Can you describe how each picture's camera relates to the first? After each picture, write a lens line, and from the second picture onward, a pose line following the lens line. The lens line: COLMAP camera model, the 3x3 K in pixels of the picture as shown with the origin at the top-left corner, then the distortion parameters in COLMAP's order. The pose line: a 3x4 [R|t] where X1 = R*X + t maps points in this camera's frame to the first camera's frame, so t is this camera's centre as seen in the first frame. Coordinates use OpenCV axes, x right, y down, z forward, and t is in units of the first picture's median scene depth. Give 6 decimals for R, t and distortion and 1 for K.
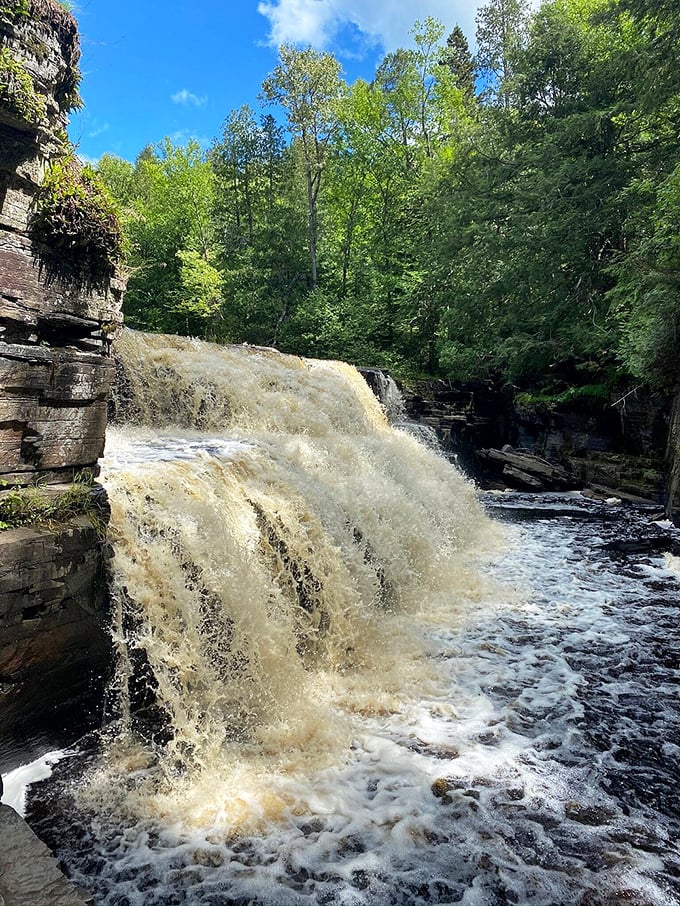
lens RADIAL K [[650.0, 0, 340.0], [0, 650.0, 453.0], [0, 0, 1]] dist [0.000060, 0.000134]
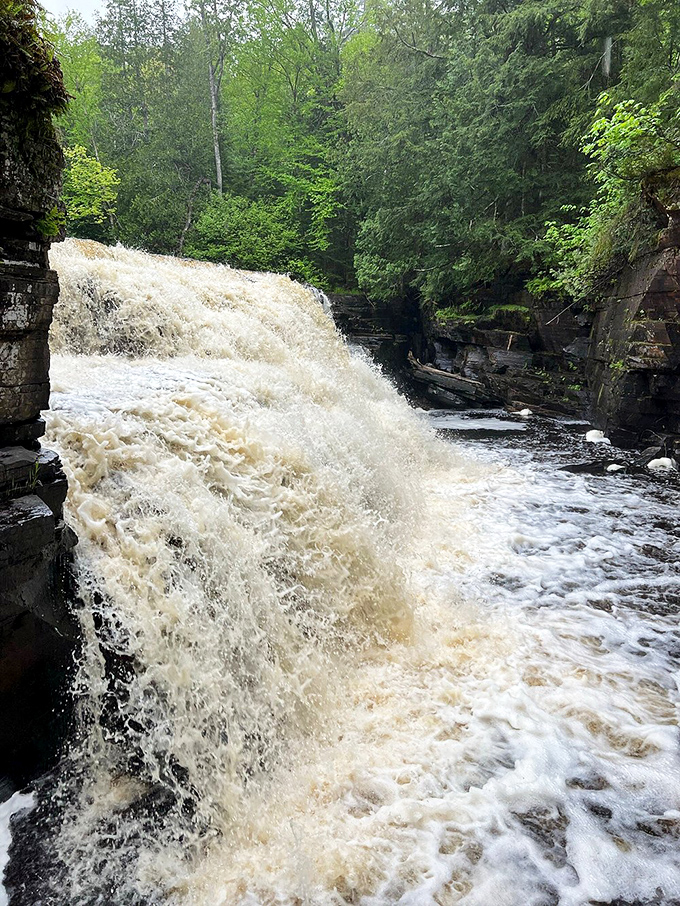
lens RADIAL K [[650.0, 0, 340.0], [0, 650.0, 453.0], [0, 0, 1]] dist [0.000060, 0.000134]
pose [[0.988111, -0.045600, 0.146821, -0.029985], [0.027206, 0.991792, 0.124933, -0.005426], [-0.151313, -0.119453, 0.981242, 0.045686]]
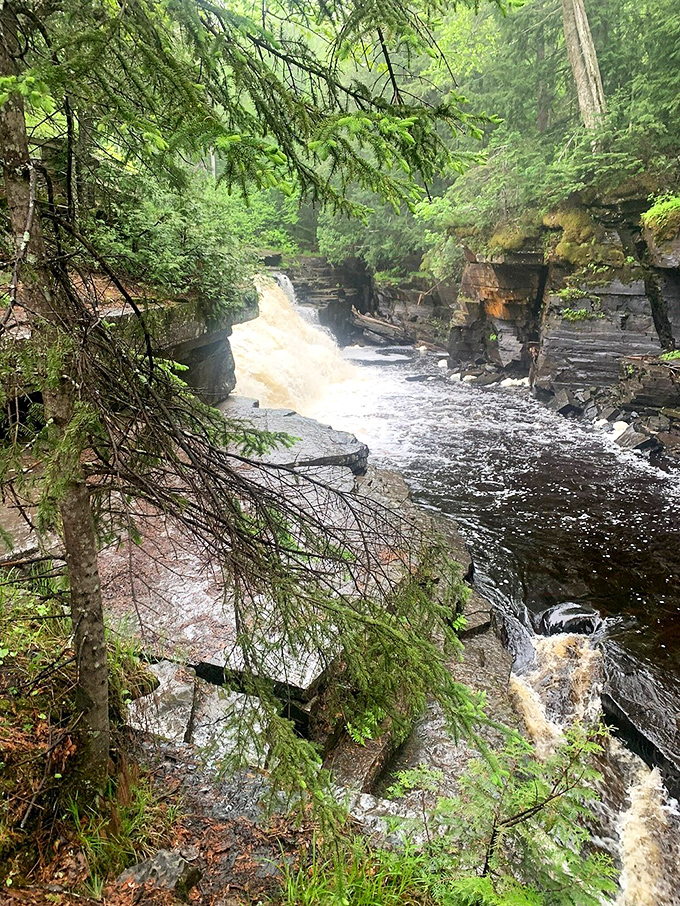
lens RADIAL K [[650.0, 0, 340.0], [0, 650.0, 453.0], [0, 0, 1]] dist [0.000060, 0.000134]
pose [[0.984444, -0.067183, 0.162345, -0.055665], [0.028633, 0.972999, 0.229027, -0.048039], [-0.173348, -0.220816, 0.959787, -0.463272]]
